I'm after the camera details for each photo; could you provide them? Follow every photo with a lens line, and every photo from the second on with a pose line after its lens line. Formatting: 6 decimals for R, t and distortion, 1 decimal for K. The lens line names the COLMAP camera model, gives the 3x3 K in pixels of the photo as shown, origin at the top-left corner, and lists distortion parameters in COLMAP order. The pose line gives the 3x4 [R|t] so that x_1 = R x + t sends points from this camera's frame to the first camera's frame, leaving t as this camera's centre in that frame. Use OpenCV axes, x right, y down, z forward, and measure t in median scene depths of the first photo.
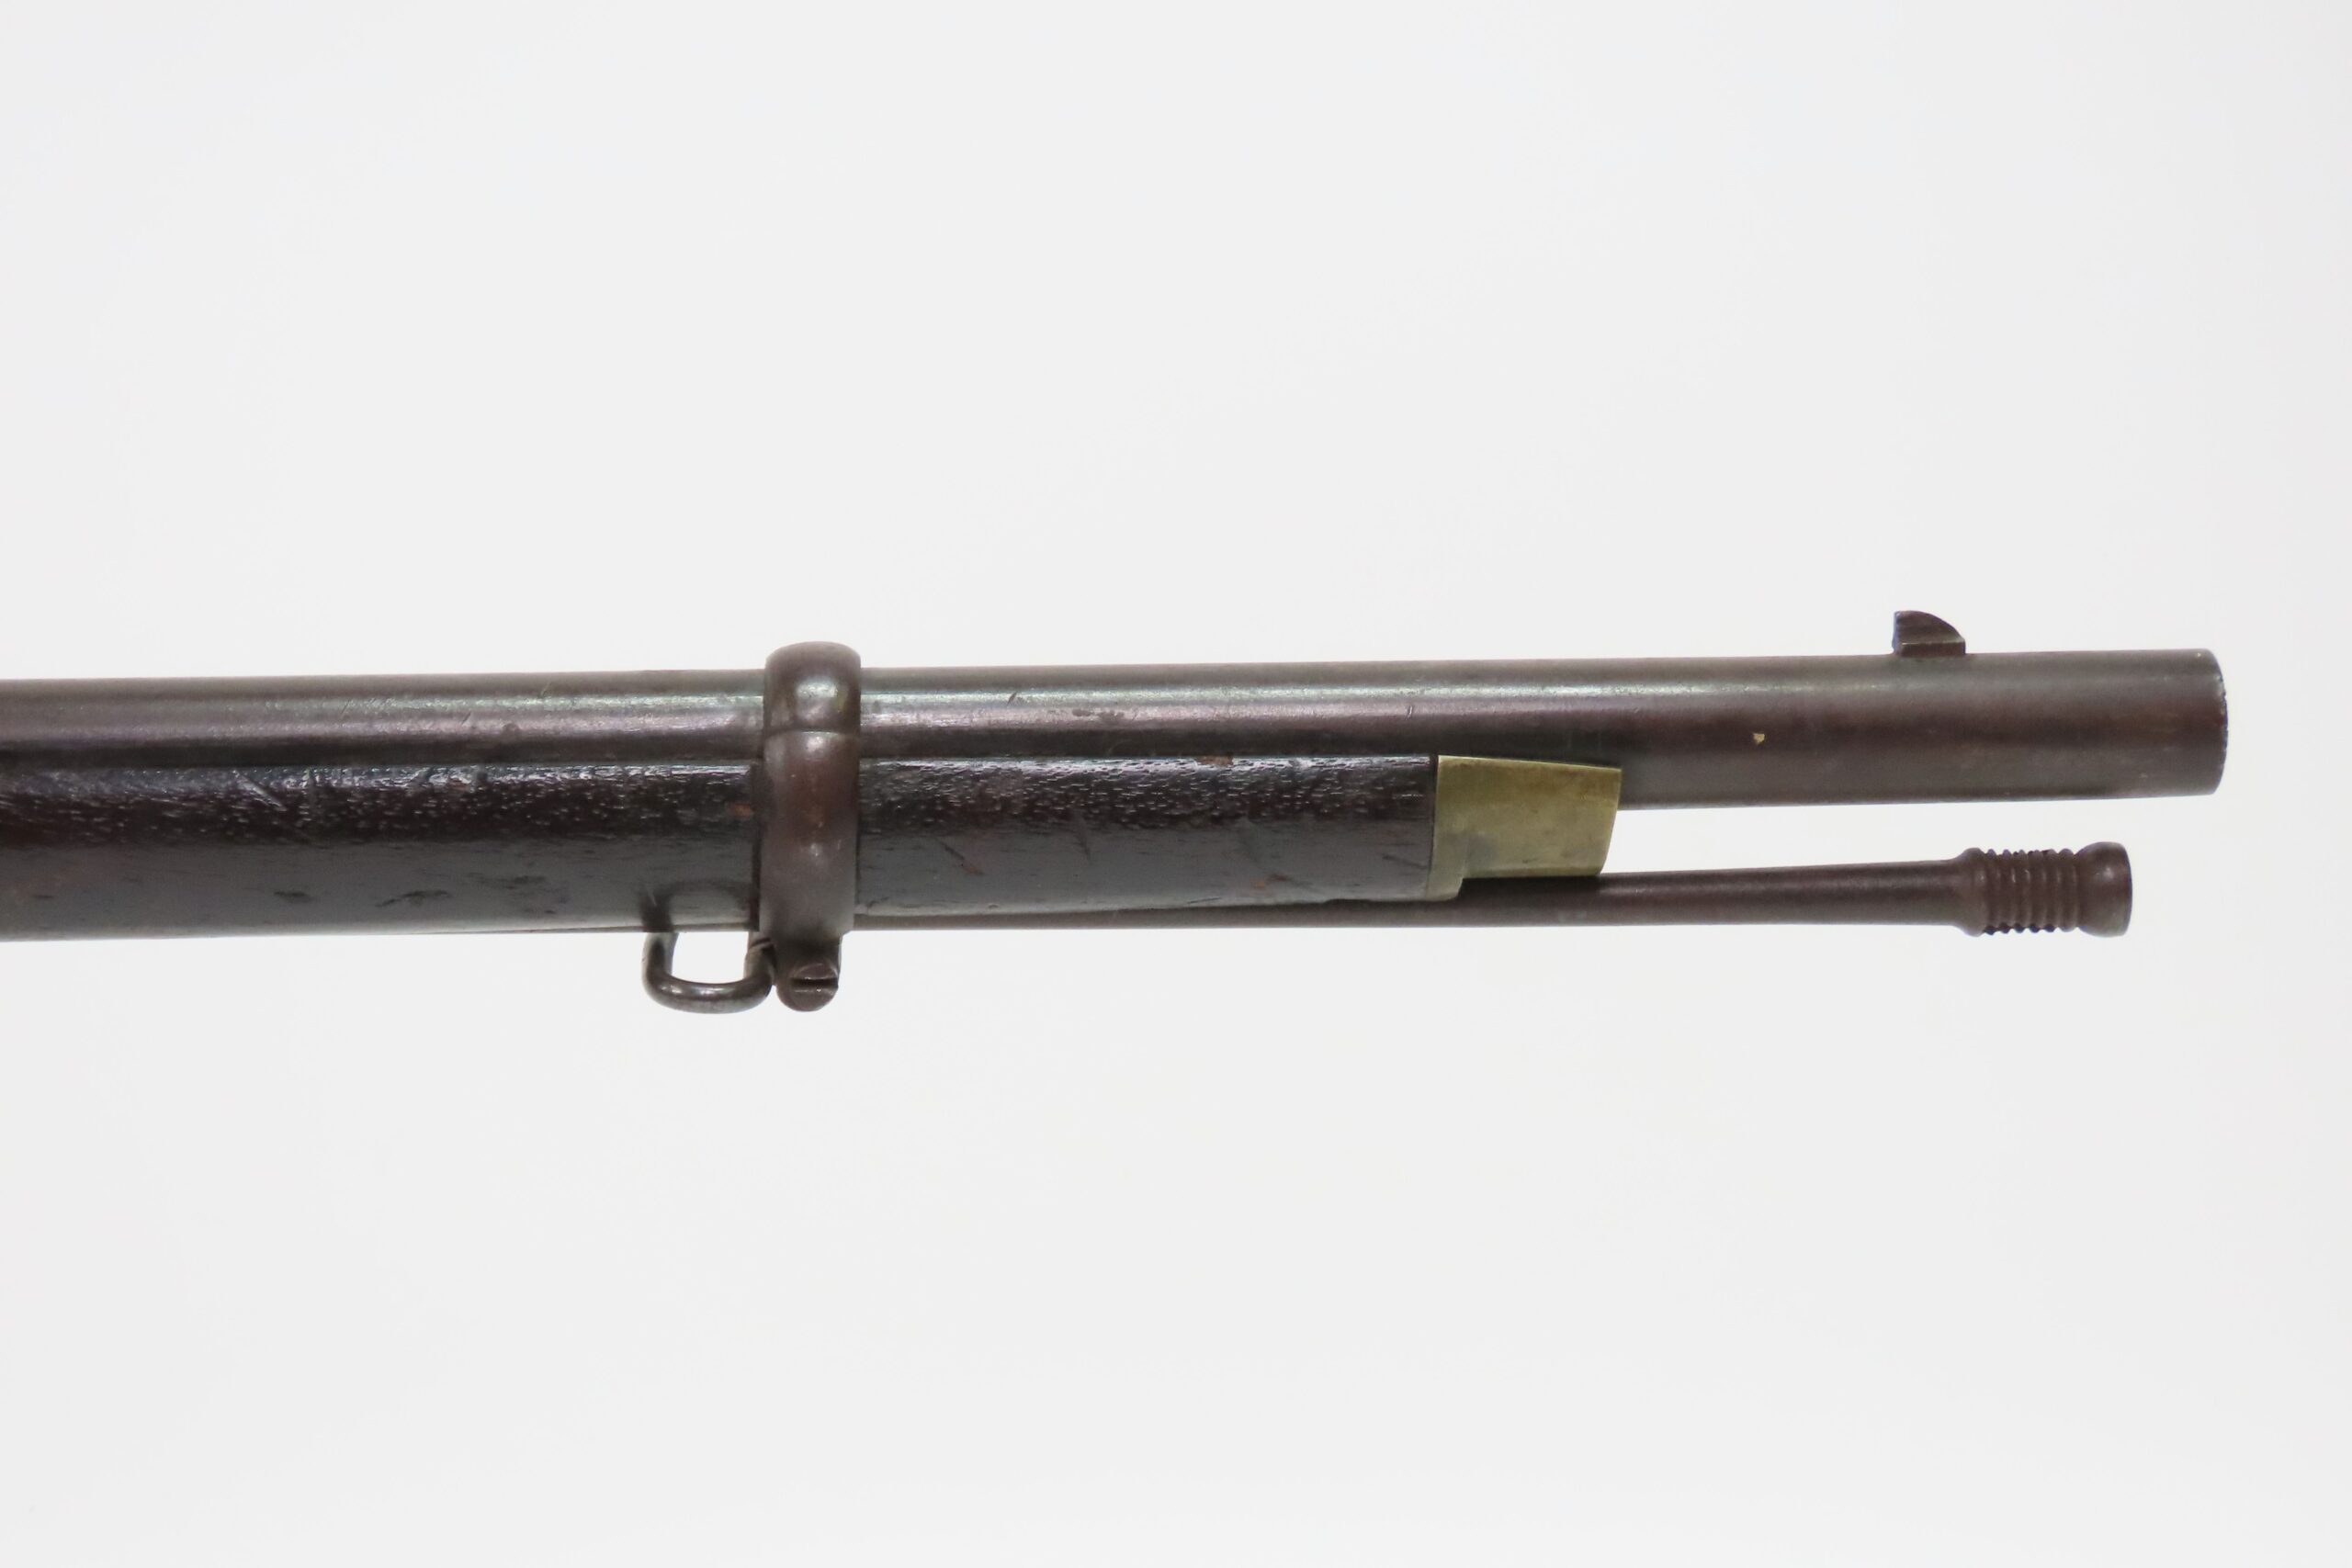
lens RADIAL K [[2493.9, 0, 1176.3], [0, 2493.9, 785.7], [0, 0, 1]] dist [0.020275, 0.000000]
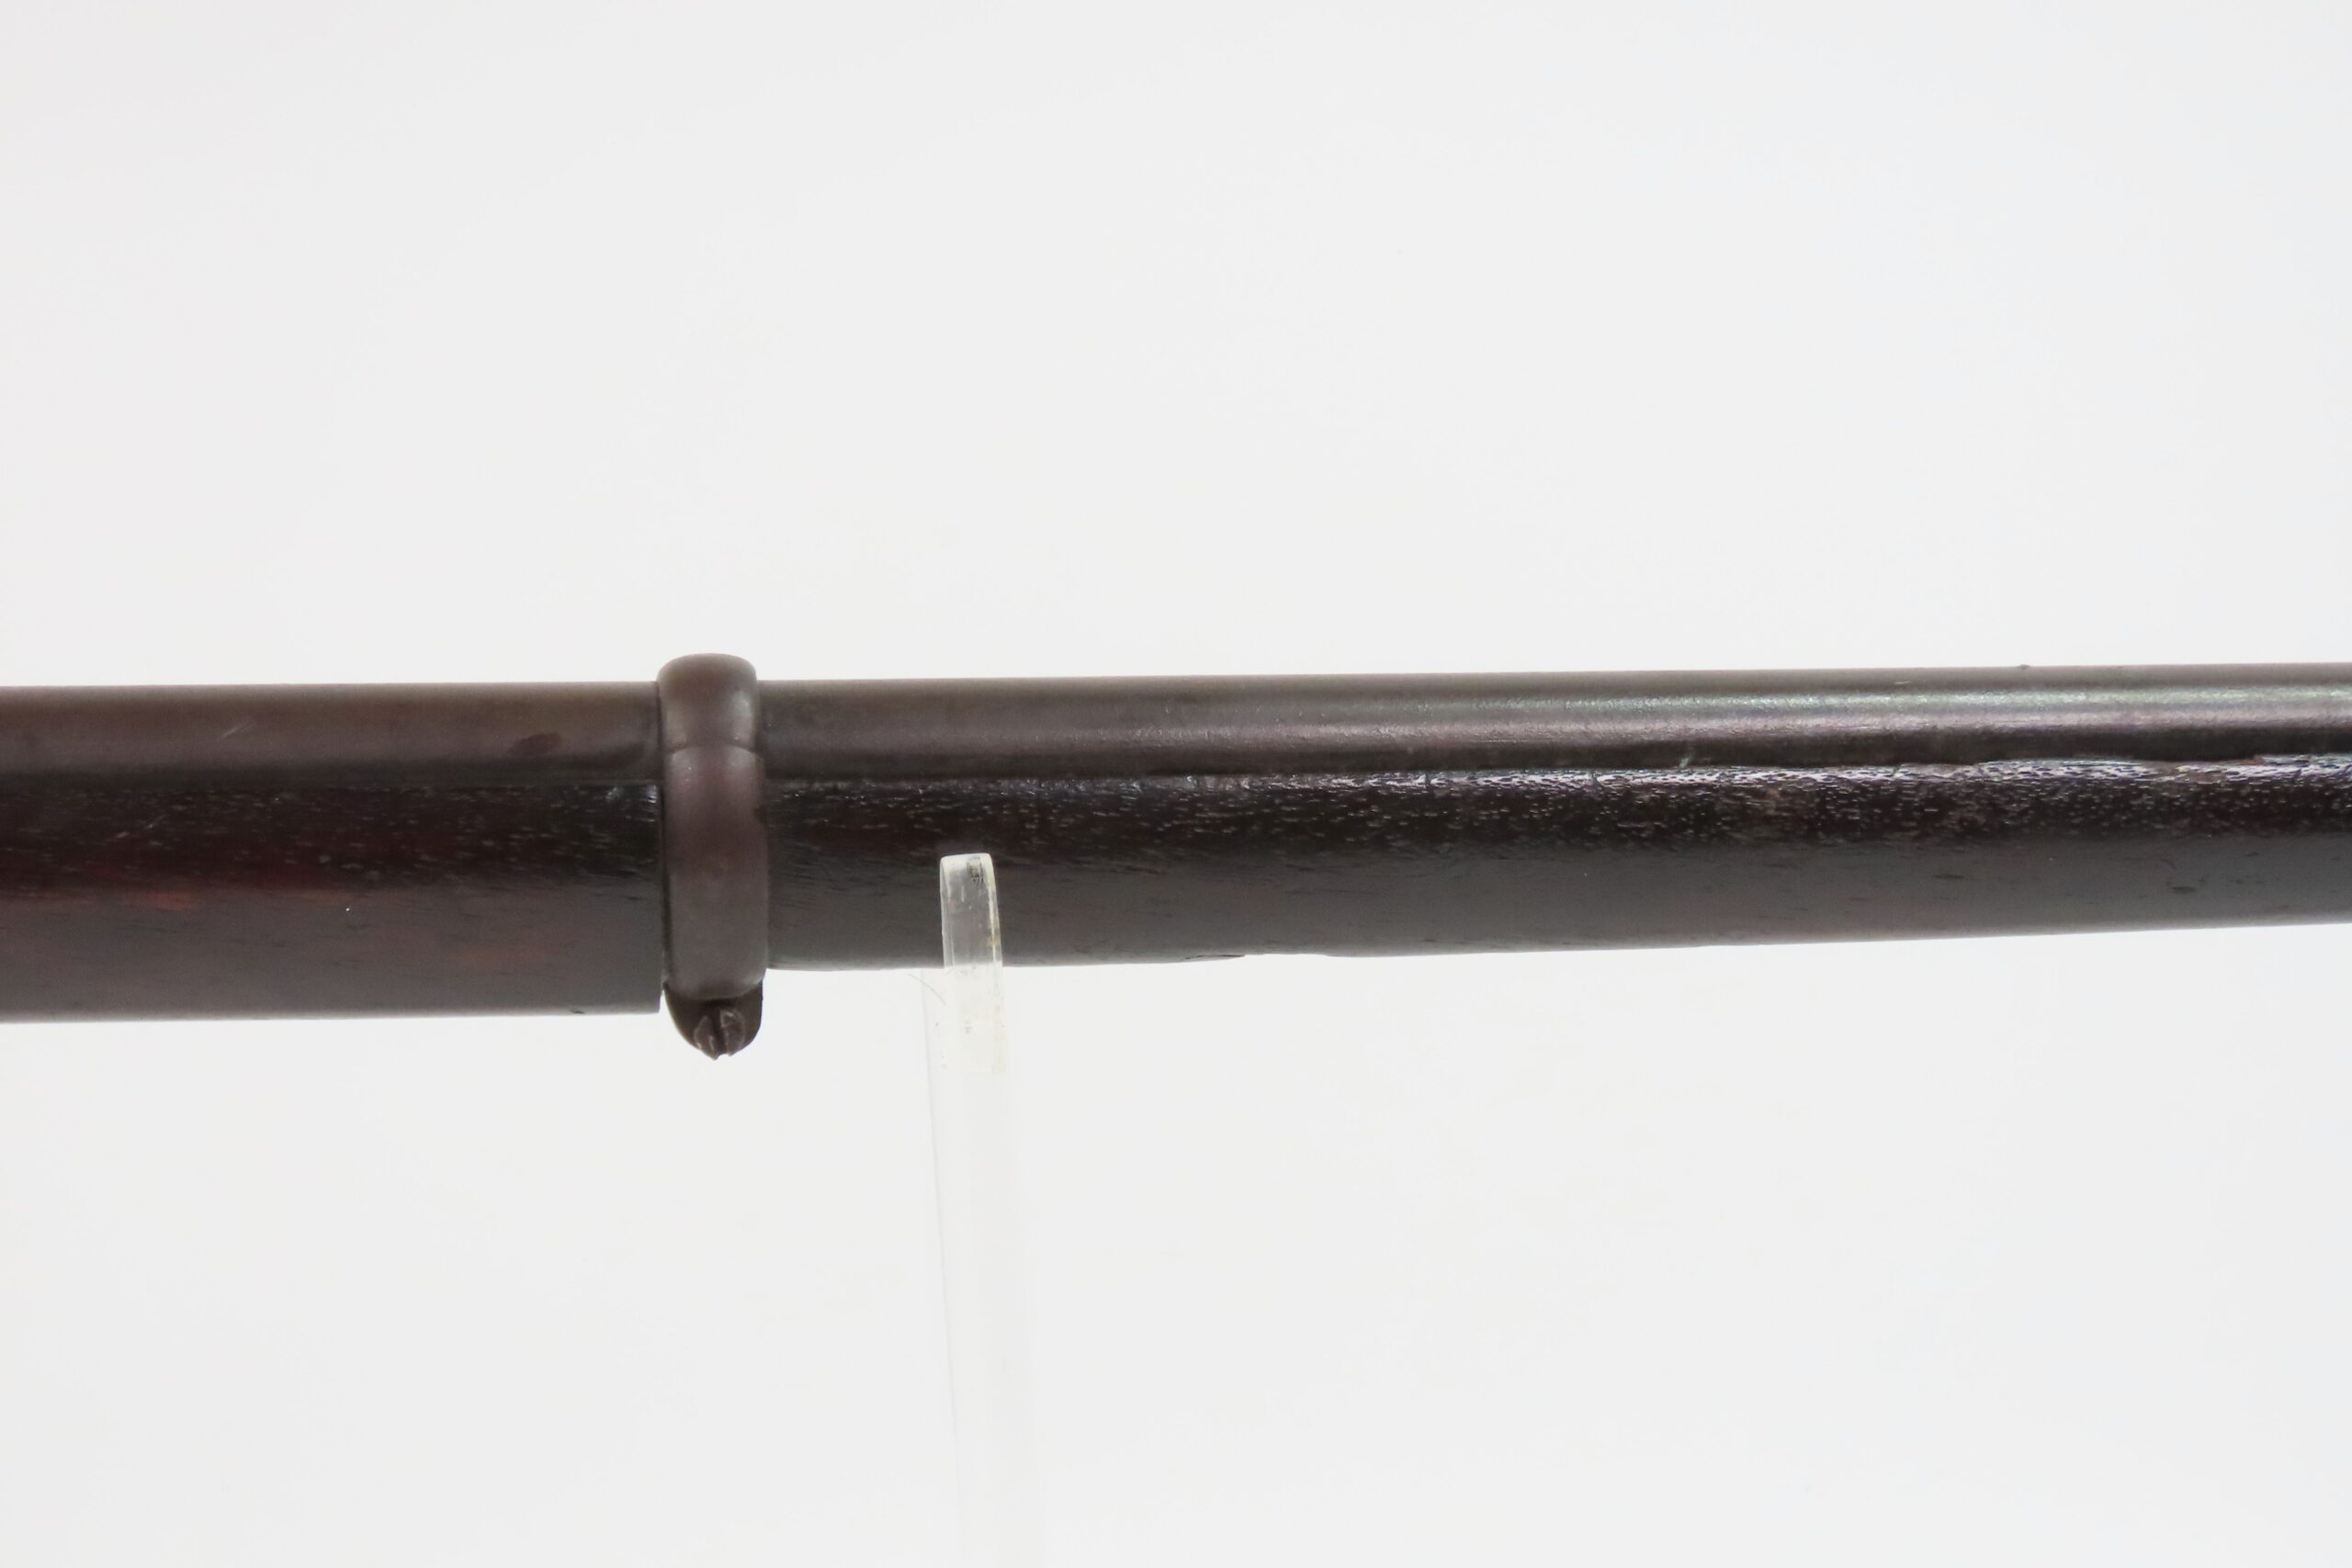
lens RADIAL K [[2798.2, 0, 1174.2], [0, 2798.2, 785.2], [0, 0, 1]] dist [0.032993, 0.000000]
pose [[0.978127, -0.004465, 0.207962, -1.174402], [0.007040, 0.999907, -0.011646, 0.016648], [-0.207890, 0.012855, 0.978068, -0.008445]]
